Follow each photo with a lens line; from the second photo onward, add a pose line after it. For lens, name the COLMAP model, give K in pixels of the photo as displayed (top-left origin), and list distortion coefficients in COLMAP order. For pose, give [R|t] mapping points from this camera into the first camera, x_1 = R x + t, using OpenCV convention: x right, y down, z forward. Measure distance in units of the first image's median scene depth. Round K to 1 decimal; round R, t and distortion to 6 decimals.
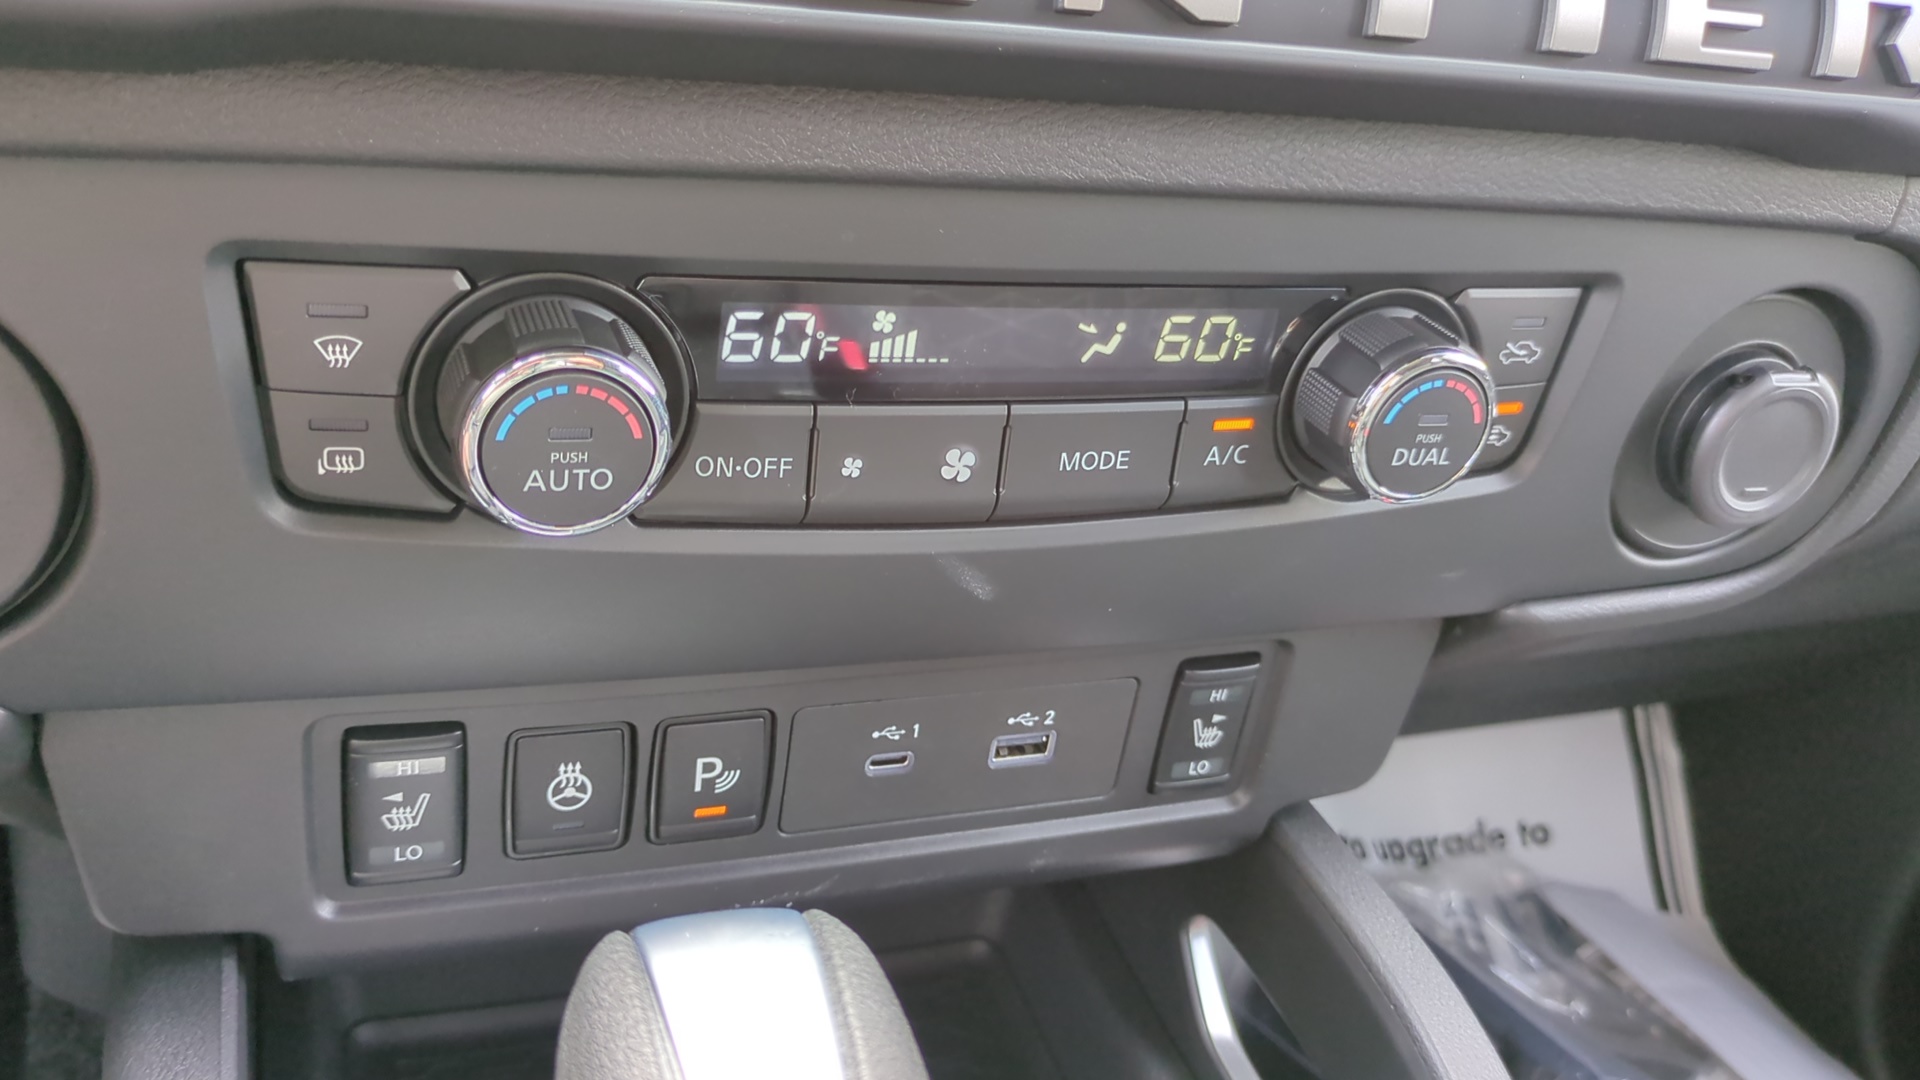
lens RADIAL K [[1674.0, 0, 960.0], [0, 1674.0, 540.0], [0, 0, 1]] dist [0.050172, -0.122664]
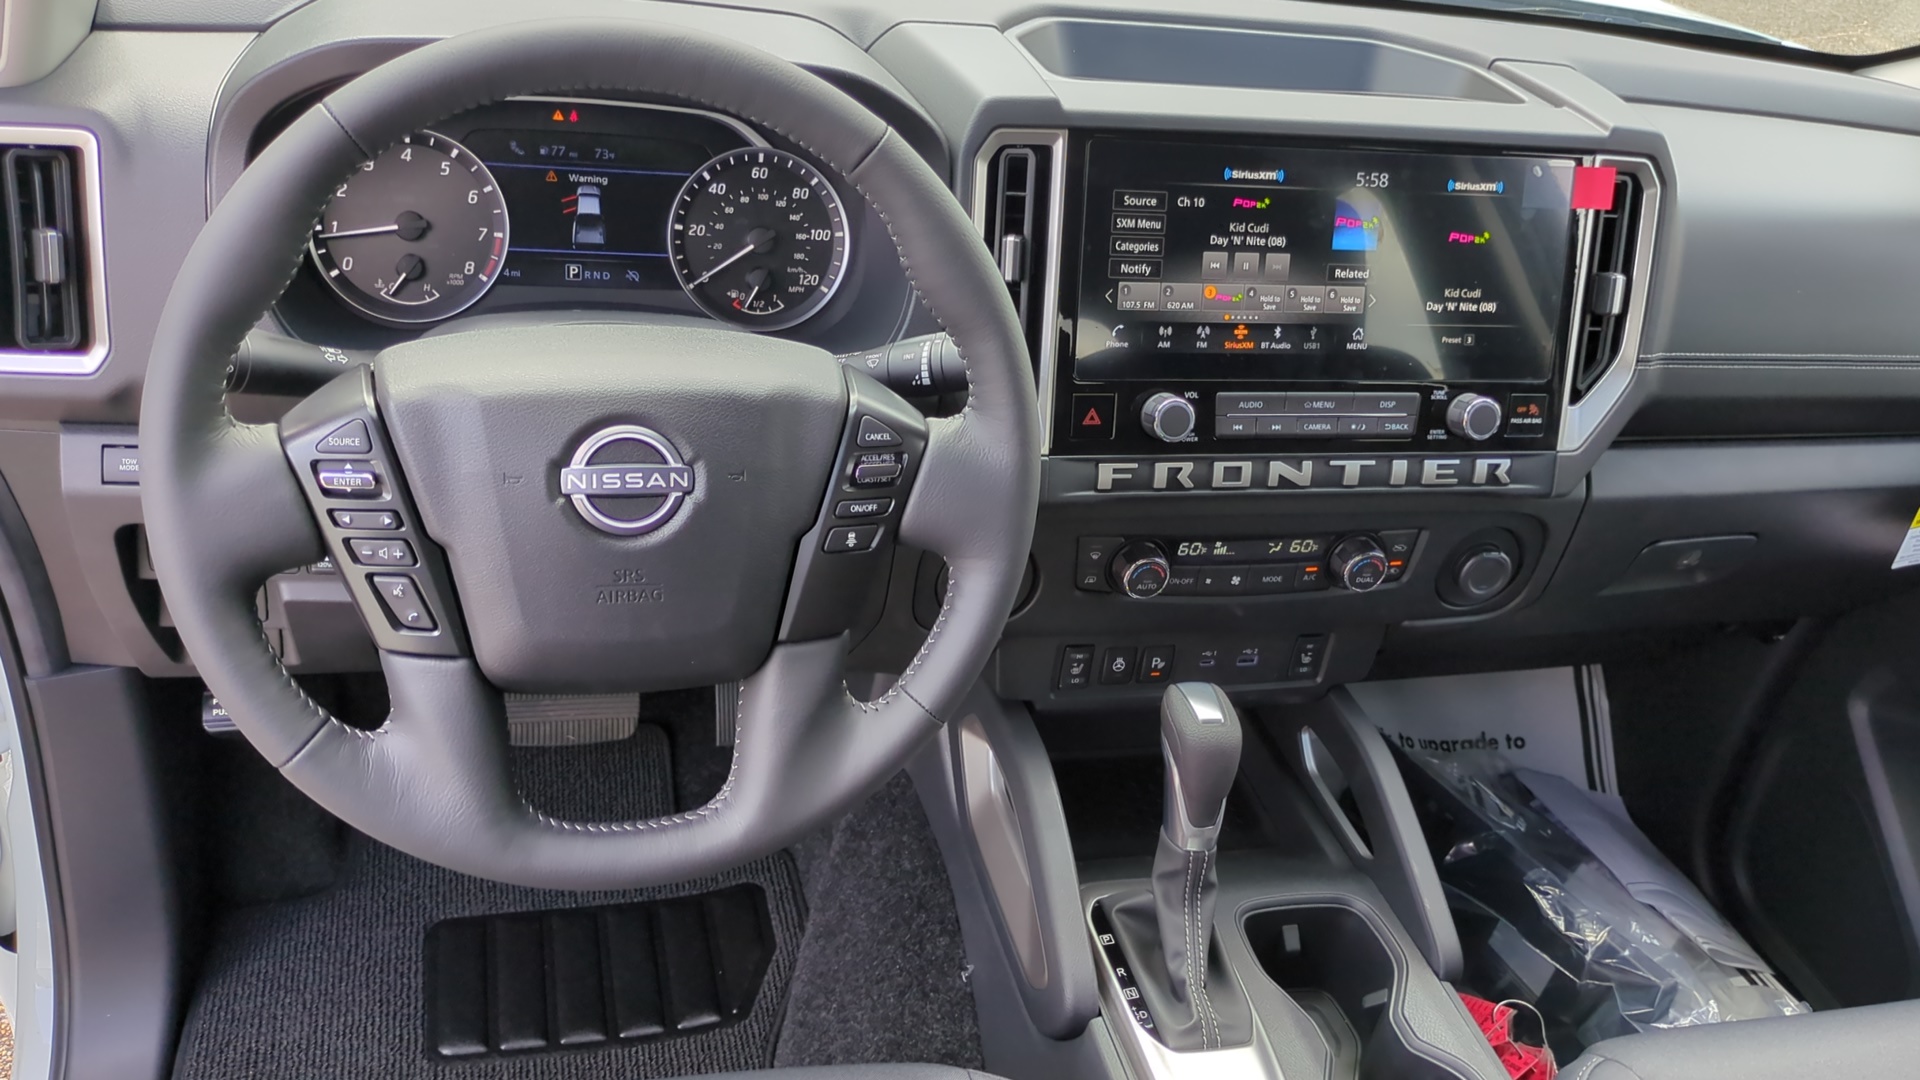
lens RADIAL K [[1638.8, 0, 966.6], [0, 1638.8, 546.0], [0, 0, 1]] dist [0.063988, -0.106251]
pose [[0.994714, 0.026012, -0.099334, -0.217958], [-0.024309, 0.999537, 0.018314, -0.160116], [0.099764, -0.015803, 0.994886, -2.499473]]
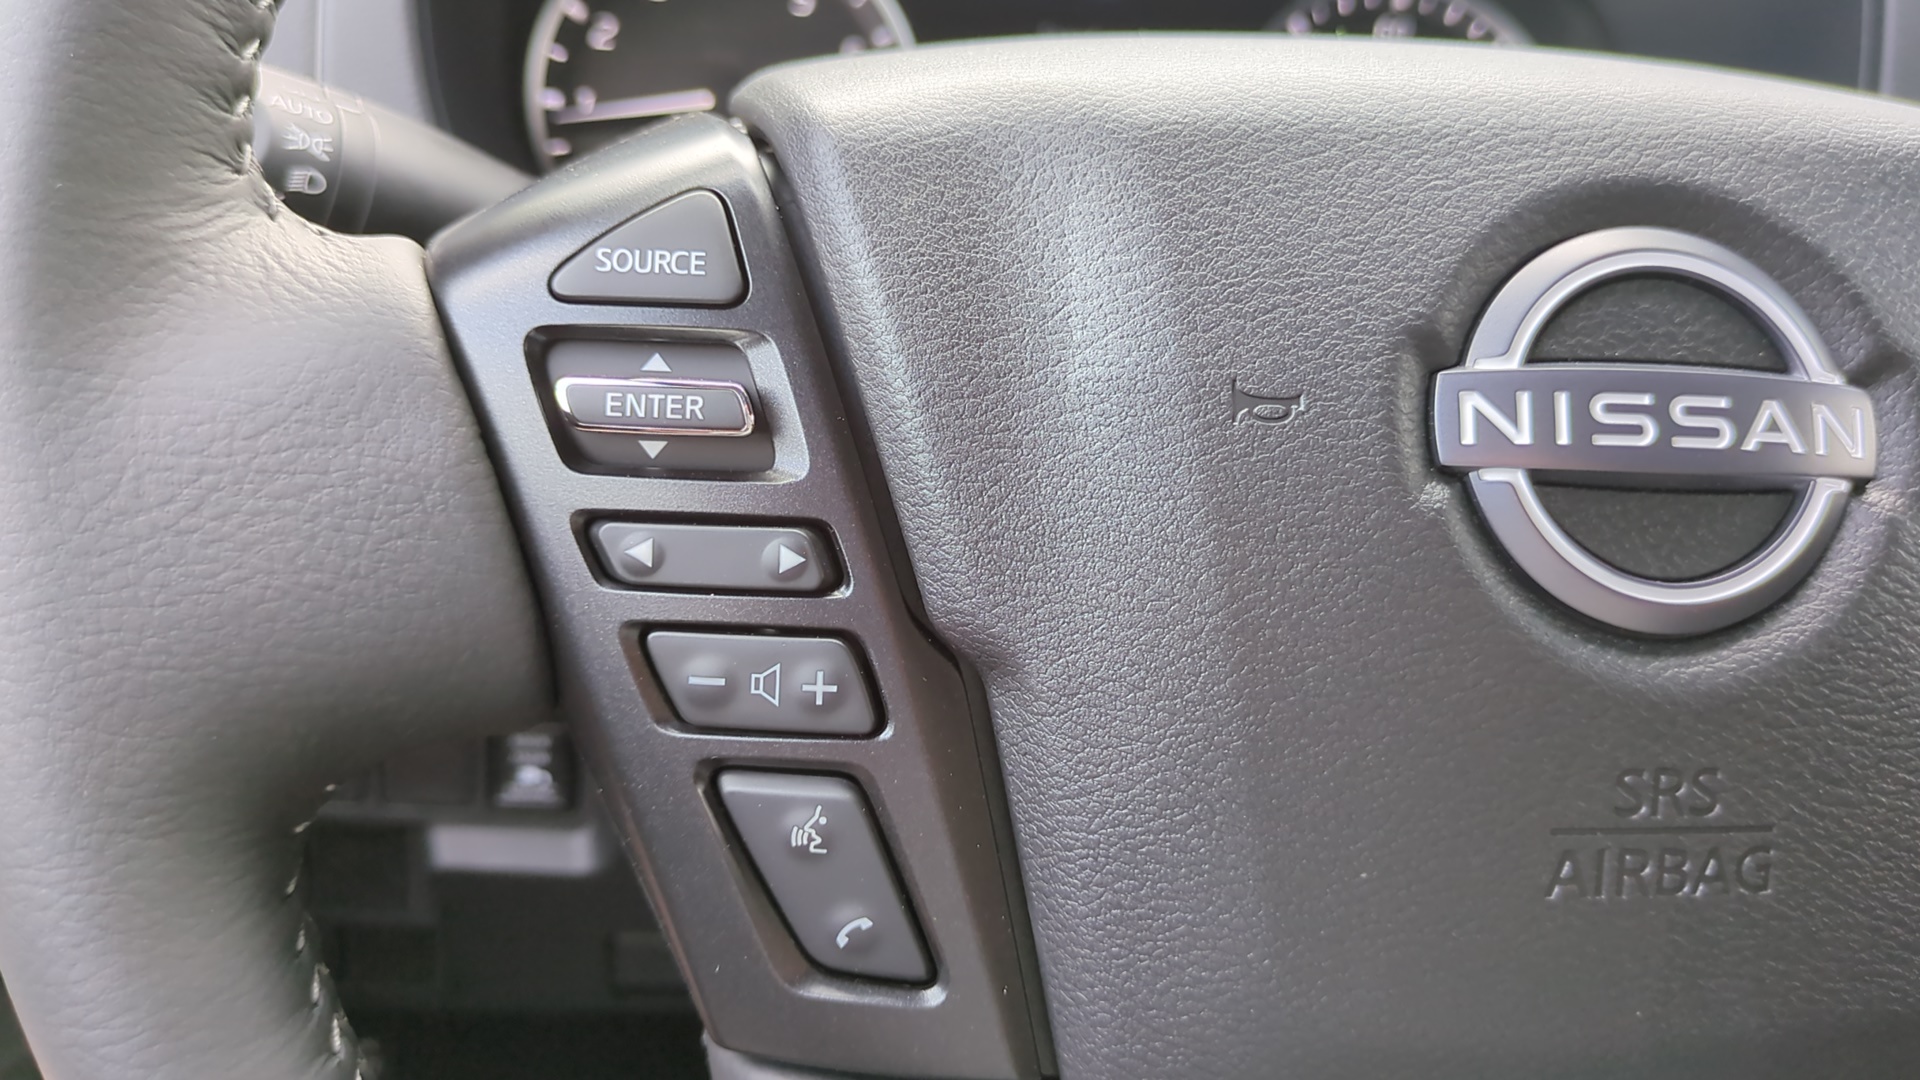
lens RADIAL K [[1674.0, 0, 960.0], [0, 1674.0, 540.0], [0, 0, 1]] dist [0.050172, -0.122664]
pose [[0.963727, 0.006775, -0.266803, -0.981901], [-0.043855, 0.990109, -0.133267, -0.066825], [0.263261, 0.140134, 0.954493, -0.952200]]
